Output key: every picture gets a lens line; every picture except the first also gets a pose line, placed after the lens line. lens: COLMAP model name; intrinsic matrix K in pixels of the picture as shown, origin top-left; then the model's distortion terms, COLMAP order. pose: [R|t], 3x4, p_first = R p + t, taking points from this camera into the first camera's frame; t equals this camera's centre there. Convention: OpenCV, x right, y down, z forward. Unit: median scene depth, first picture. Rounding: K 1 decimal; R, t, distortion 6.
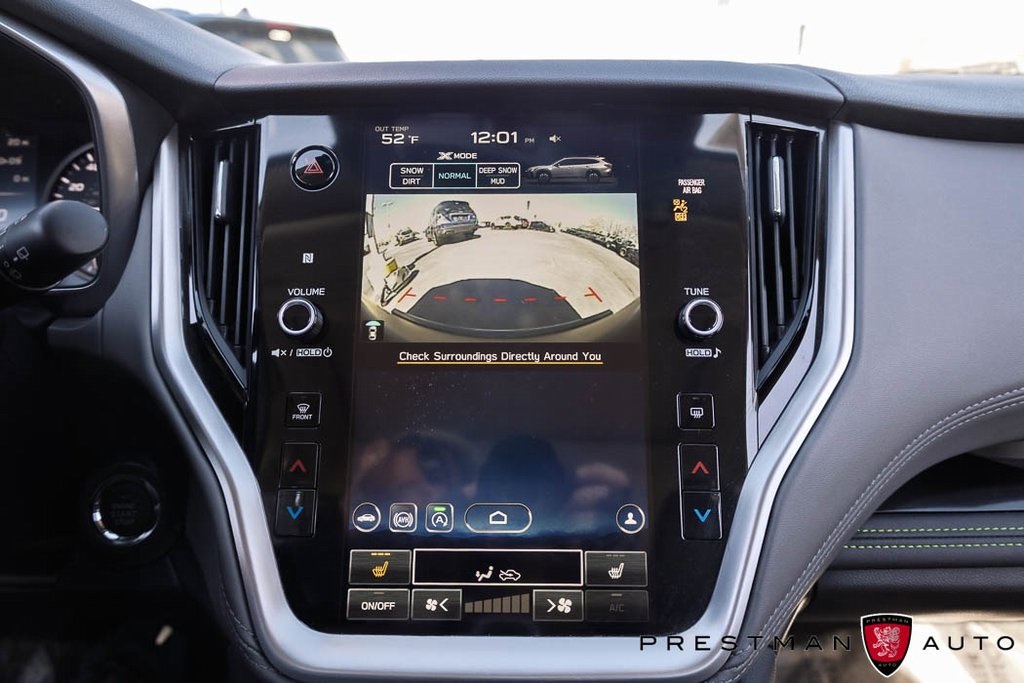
lens RADIAL K [[741.2, 0, 516.2], [0, 741.2, 335.6], [0, 0, 1]] dist [0.024169, 0.013012]
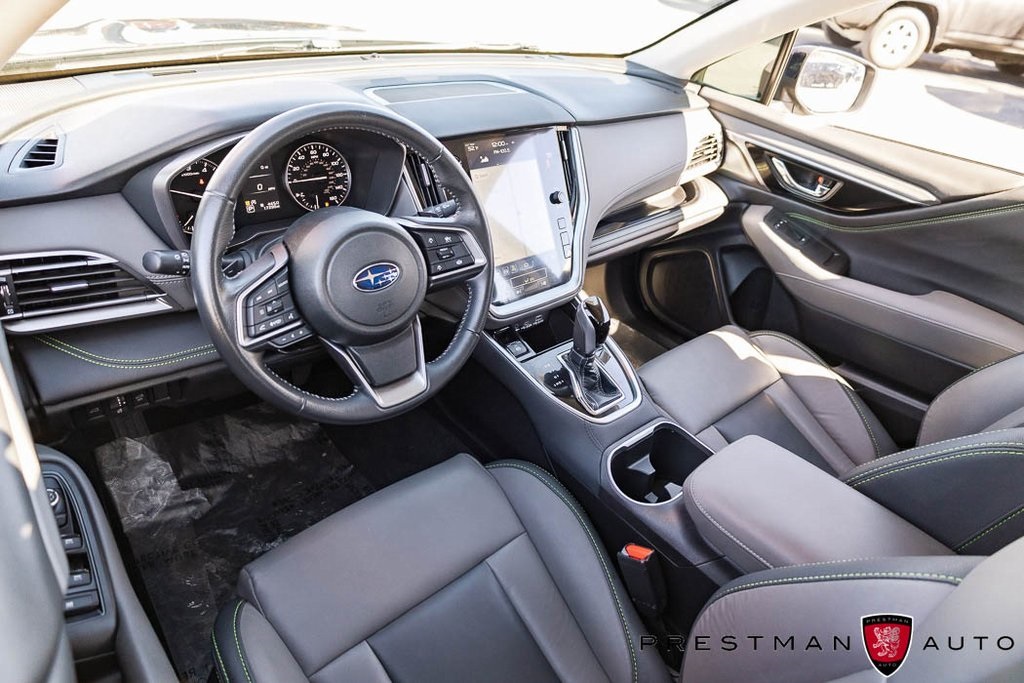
lens RADIAL K [[691.7, 0, 522.7], [0, 691.7, 338.0], [0, 0, 1]] dist [0.041815, 0.003709]
pose [[0.716874, -0.292097, 0.633064, -2.215812], [0.069555, 0.933440, 0.351927, -0.584148], [-0.693724, -0.208254, 0.689476, -1.315499]]
